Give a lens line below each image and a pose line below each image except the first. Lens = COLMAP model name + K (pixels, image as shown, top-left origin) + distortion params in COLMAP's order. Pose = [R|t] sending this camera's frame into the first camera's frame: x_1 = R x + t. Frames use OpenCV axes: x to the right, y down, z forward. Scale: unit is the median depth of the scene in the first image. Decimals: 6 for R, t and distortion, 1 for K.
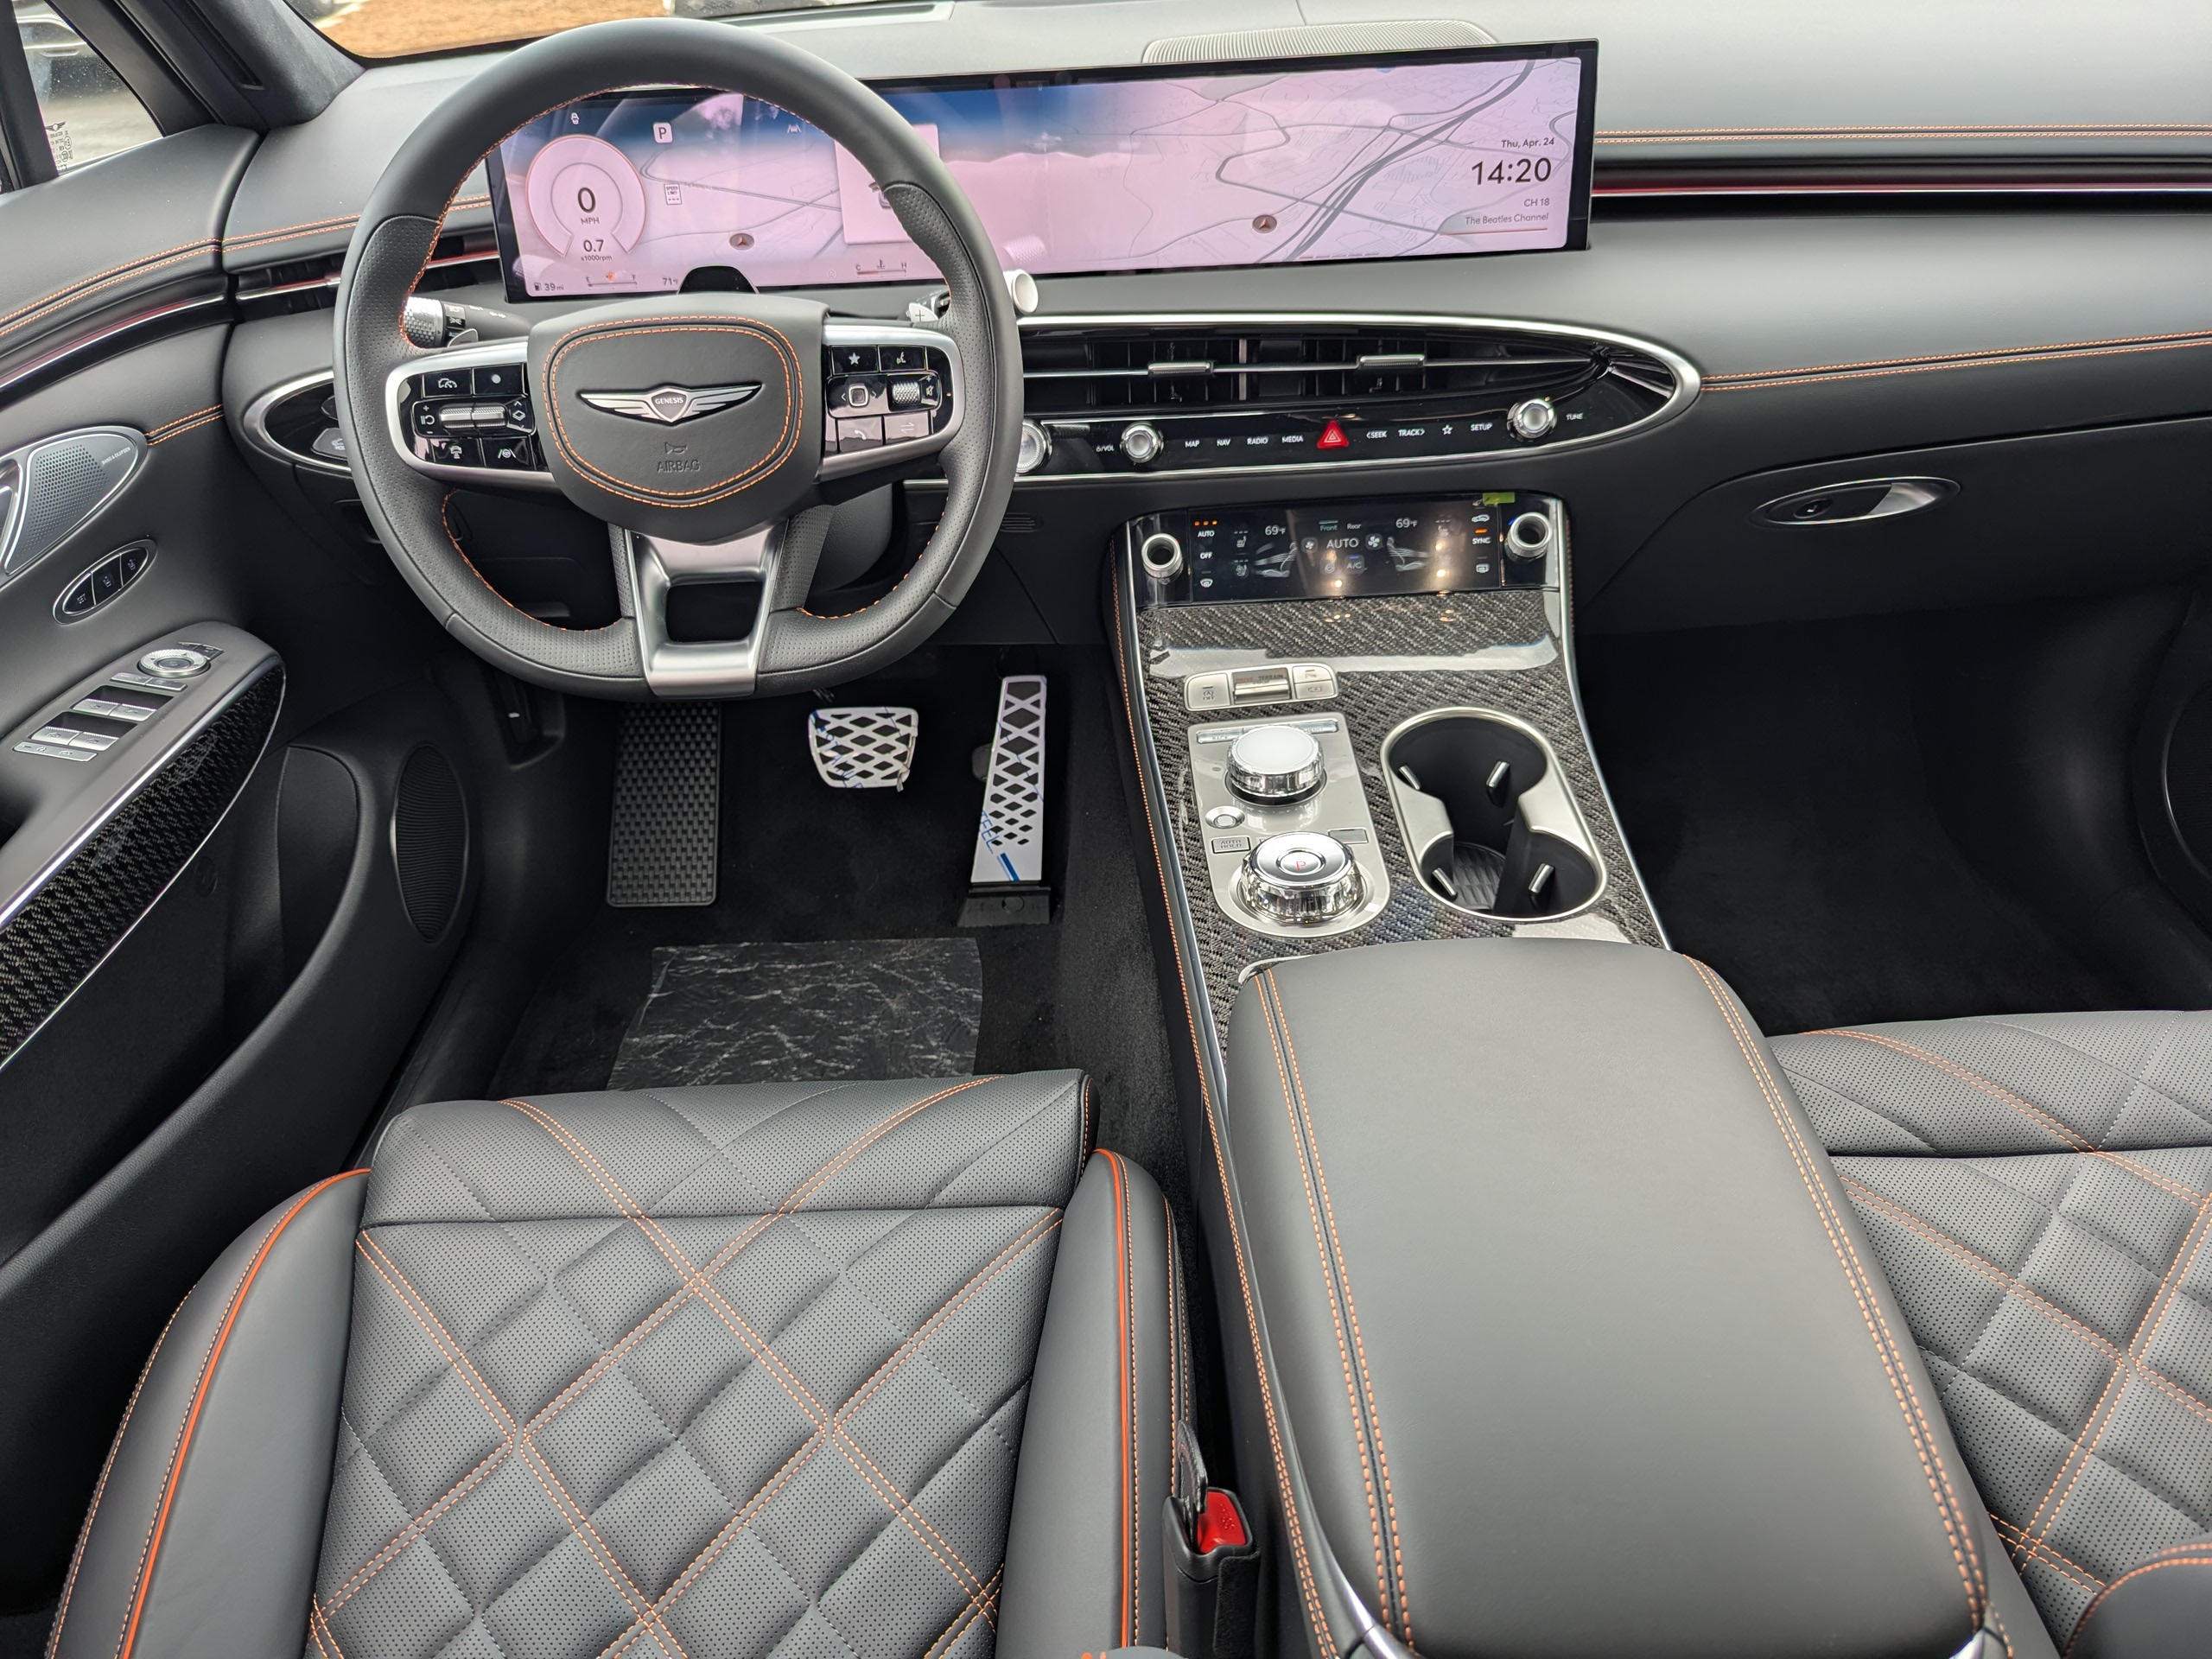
lens RADIAL K [[1590.7, 0, 1060.7], [0, 1590.7, 831.0], [0, 0, 1]] dist [0.055866, -0.062132]
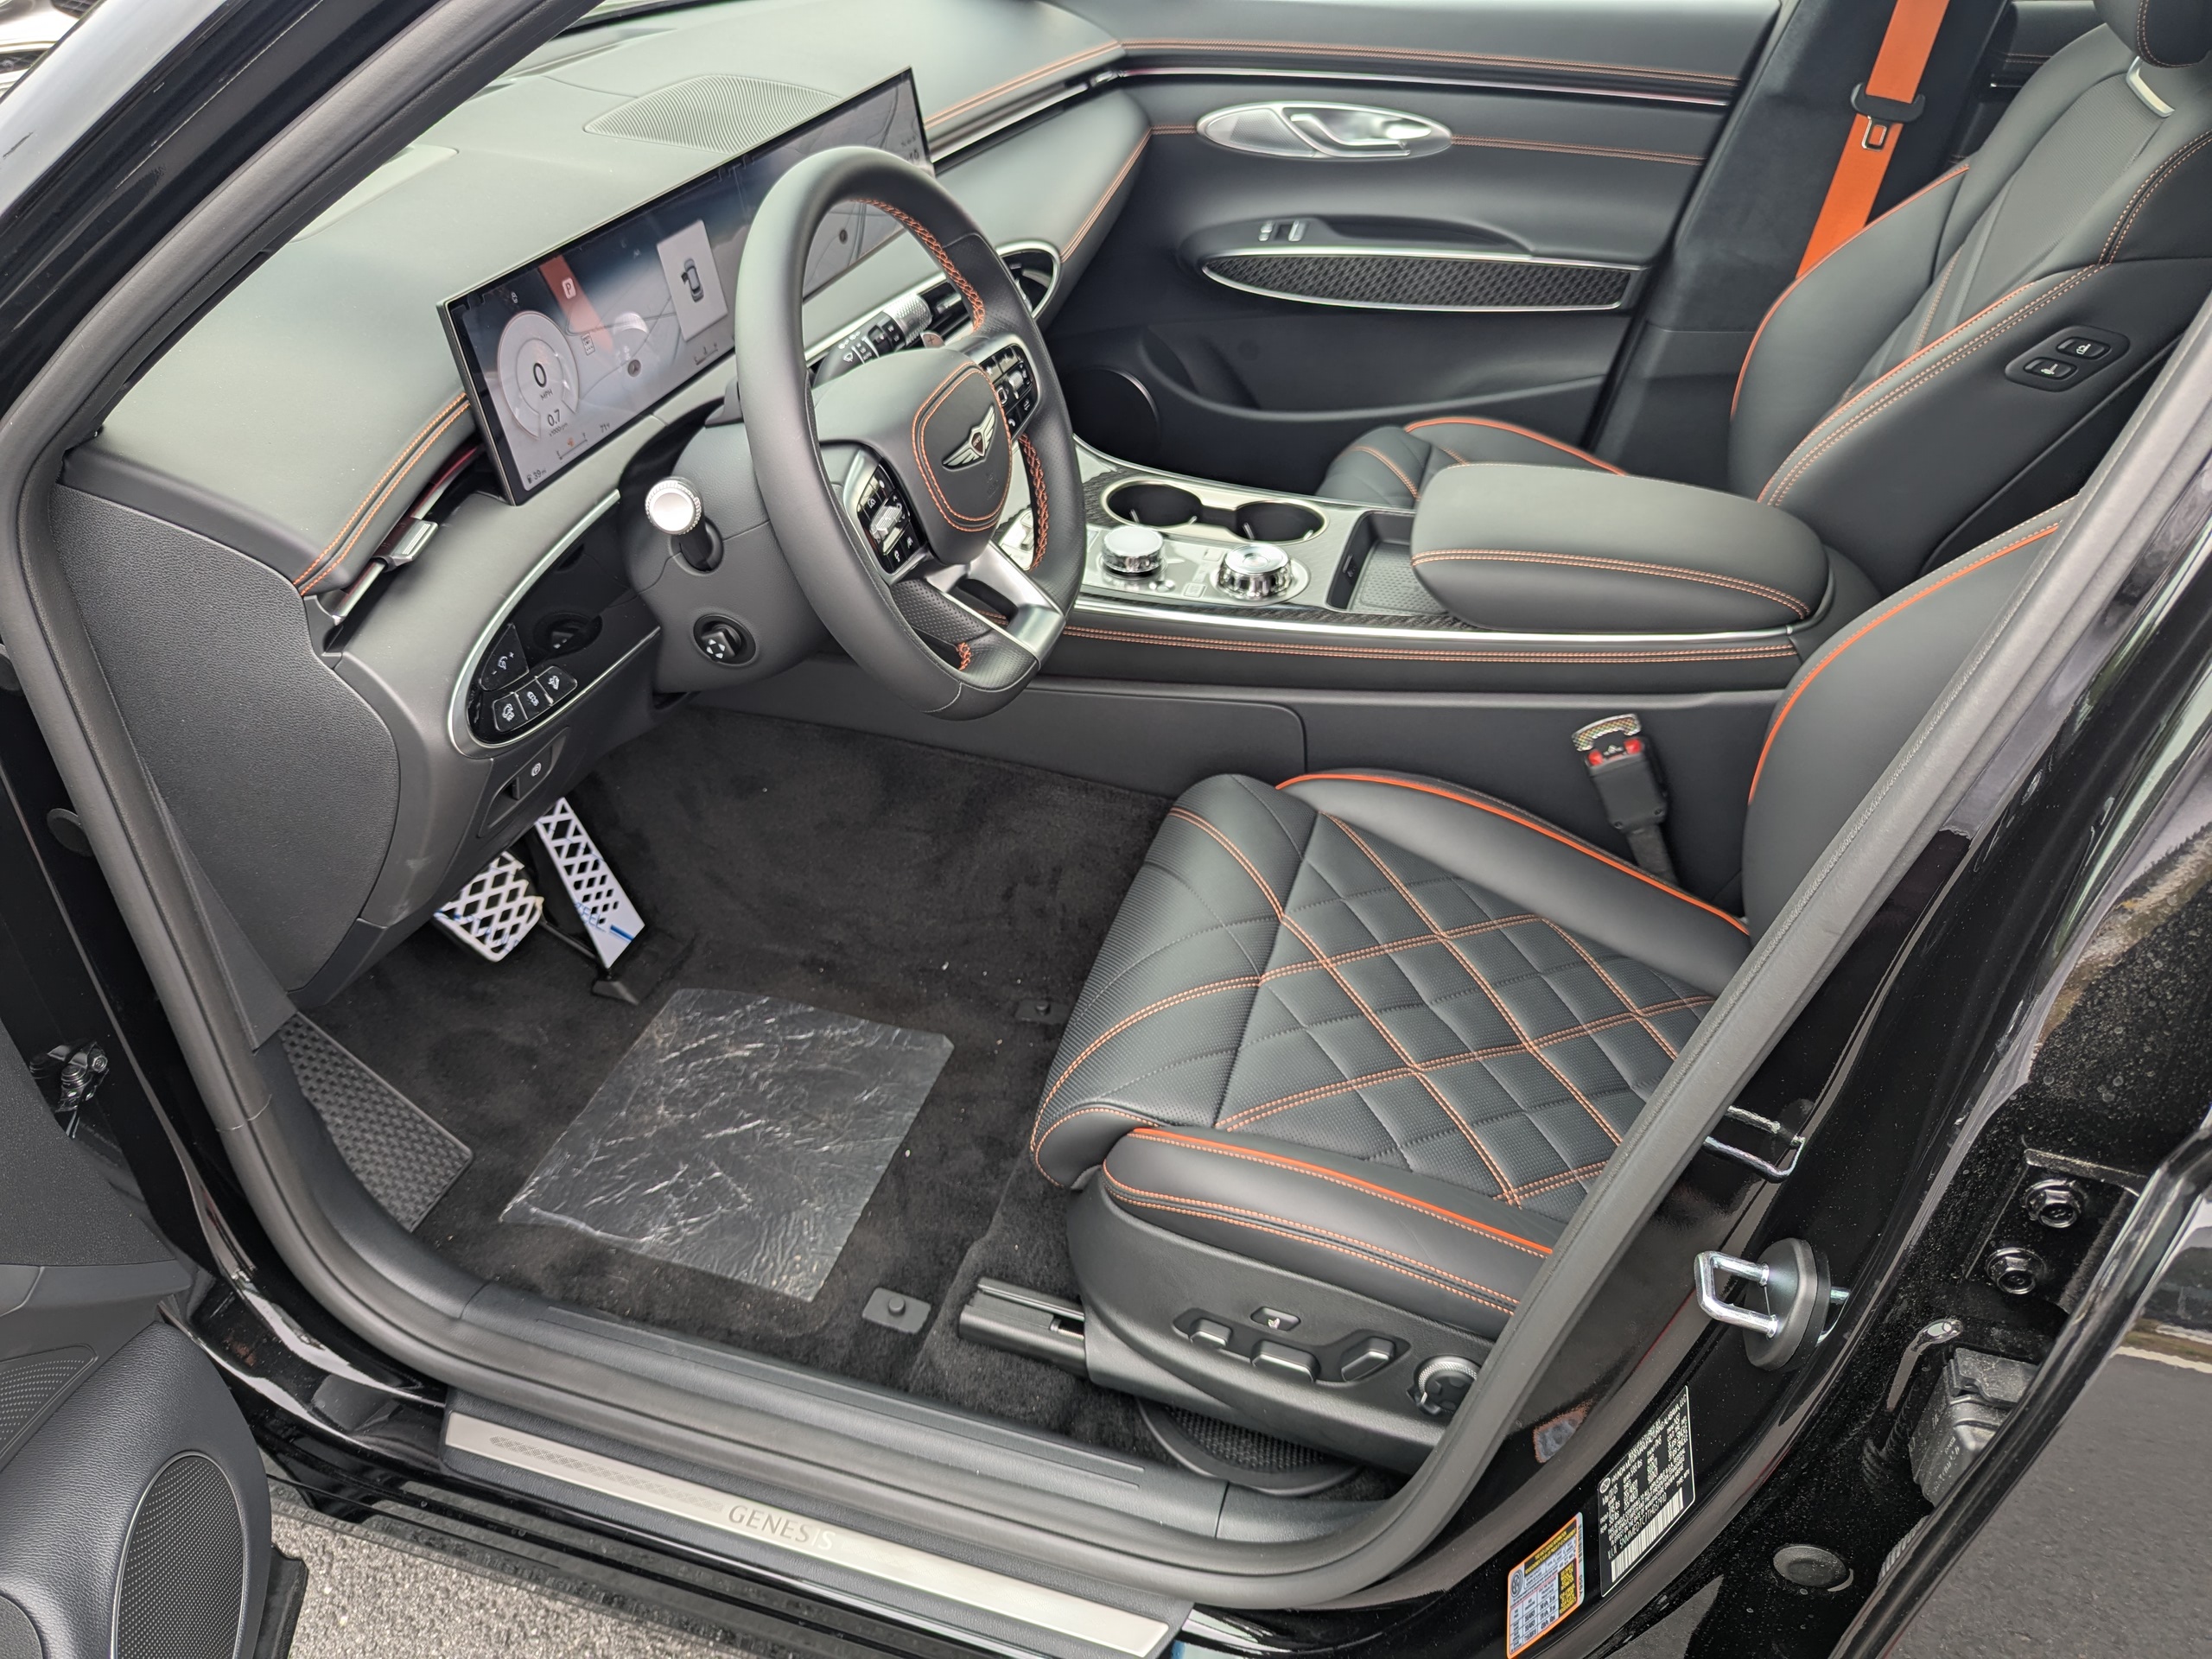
lens RADIAL K [[1590.7, 0, 1060.7], [0, 1590.7, 831.0], [0, 0, 1]] dist [0.055866, -0.062132]
pose [[0.300284, -0.521924, 0.798389, -1.089530], [0.518373, 0.791919, 0.322728, -0.318291], [-0.800699, 0.316953, 0.508352, 0.341453]]
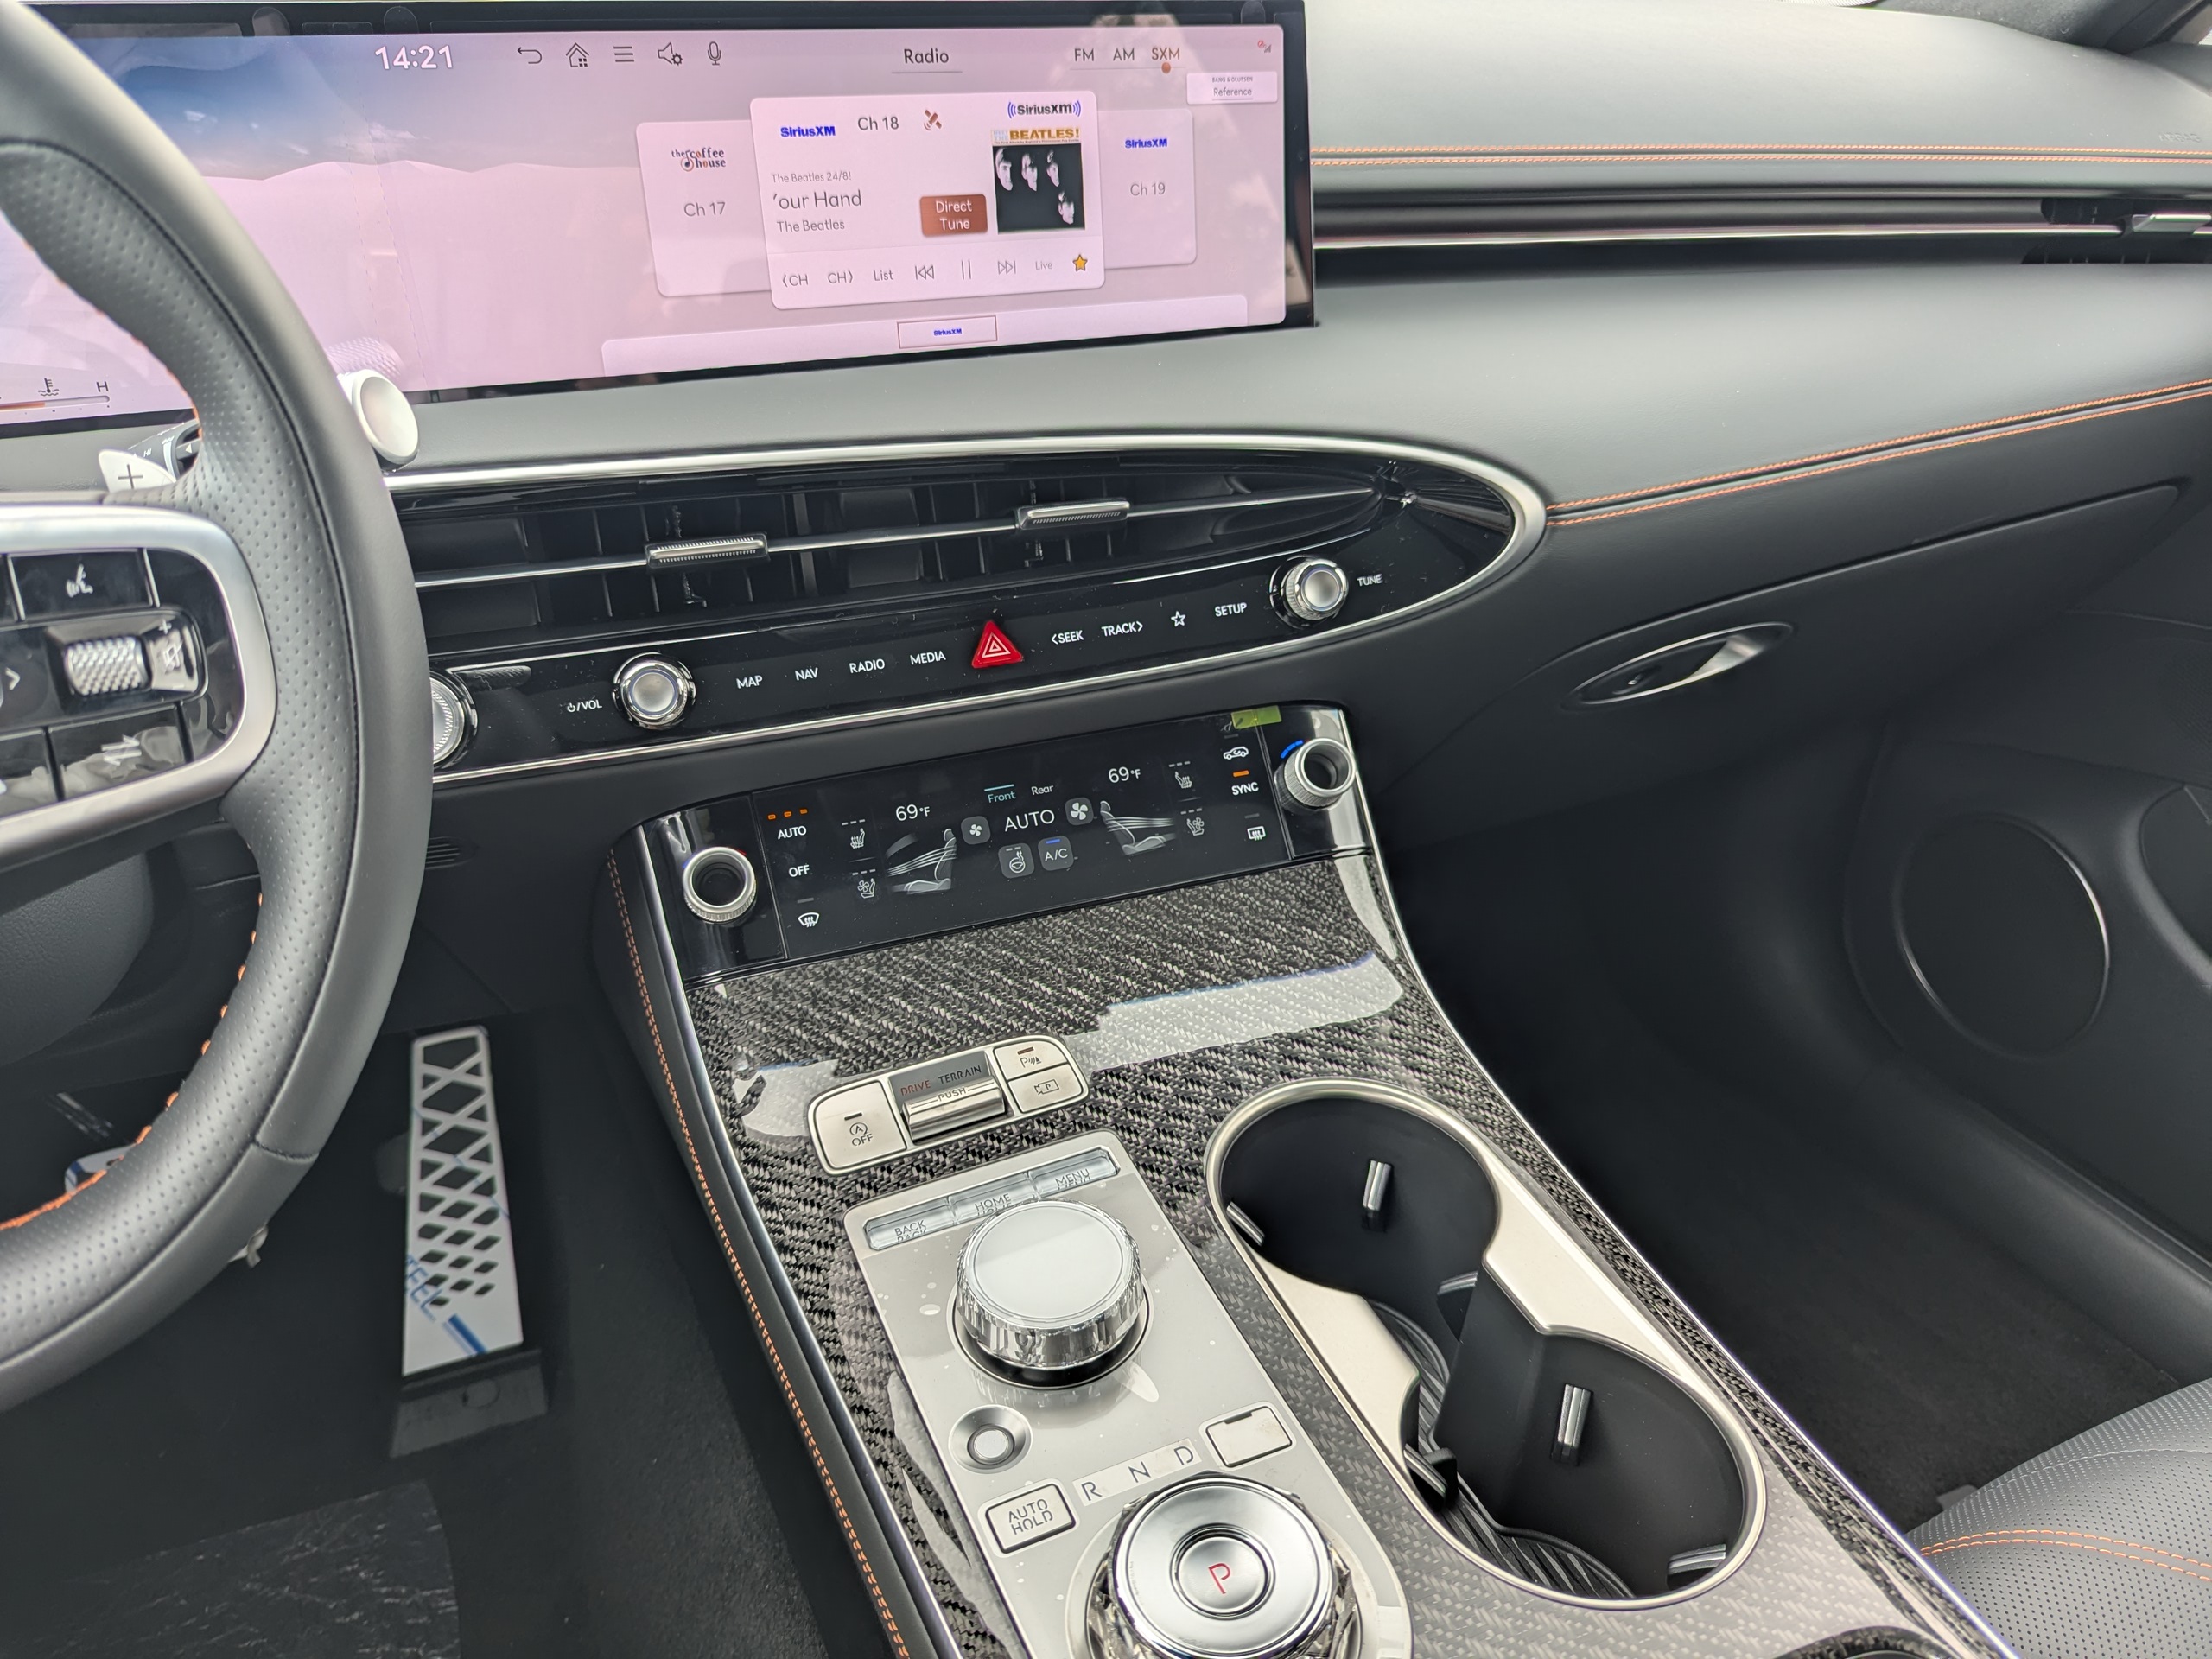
lens RADIAL K [[1590.7, 0, 1060.7], [0, 1590.7, 831.0], [0, 0, 1]] dist [0.055866, -0.062132]
pose [[0.923036, -0.139014, 0.358720, -0.022821], [0.172391, 0.983035, -0.062633, -0.137845], [-0.343927, 0.119653, 0.931342, 0.452633]]
